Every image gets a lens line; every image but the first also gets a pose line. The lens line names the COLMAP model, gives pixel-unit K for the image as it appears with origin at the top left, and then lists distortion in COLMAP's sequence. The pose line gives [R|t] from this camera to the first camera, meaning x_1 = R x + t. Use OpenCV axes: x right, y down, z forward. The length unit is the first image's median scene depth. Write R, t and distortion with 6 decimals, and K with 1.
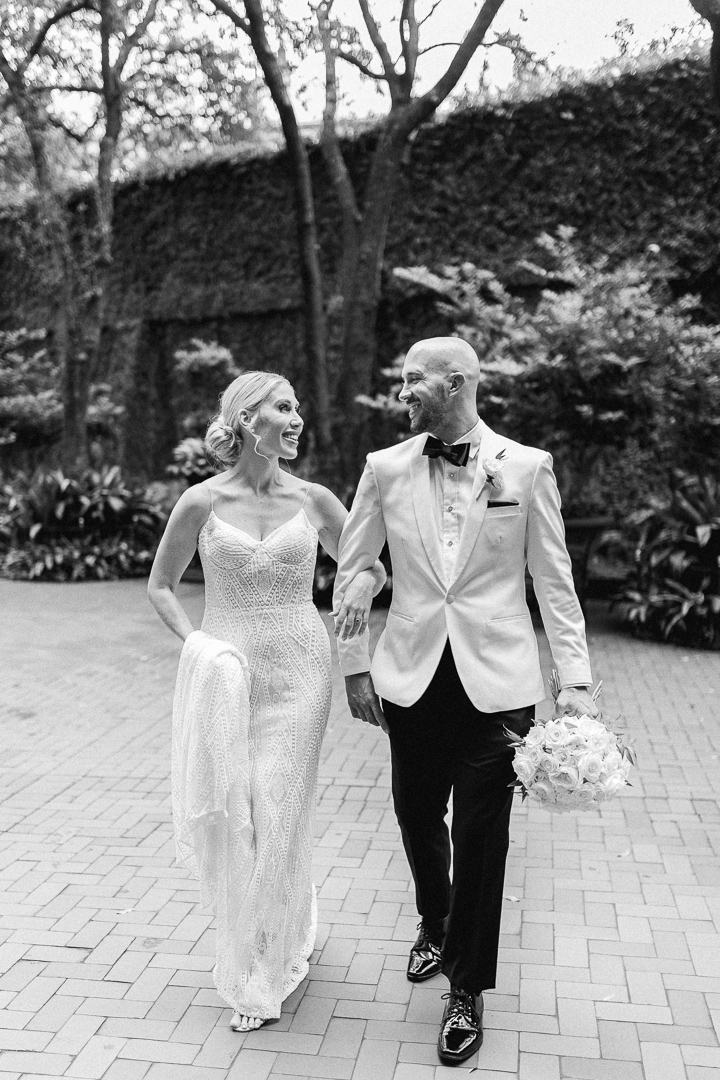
lens RADIAL K [[1066.9, 0, 357.6], [0, 1066.9, 538.0], [0, 0, 1]] dist [-0.017054, 0.000000]
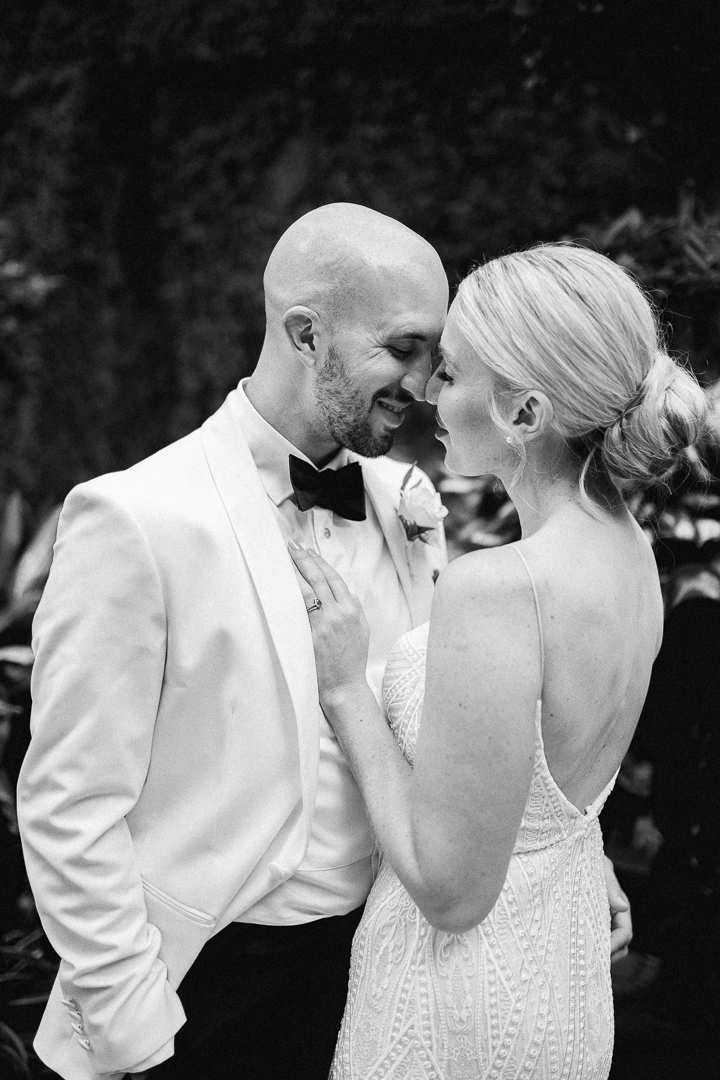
lens RADIAL K [[1066.9, 0, 362.7], [0, 1066.9, 542.5], [0, 0, 1]] dist [-0.017054, 0.000000]
pose [[0.989207, 0.012624, 0.145977, -0.158978], [-0.016486, 0.999545, 0.025274, -0.049180], [-0.145592, -0.027407, 0.988965, 0.612806]]
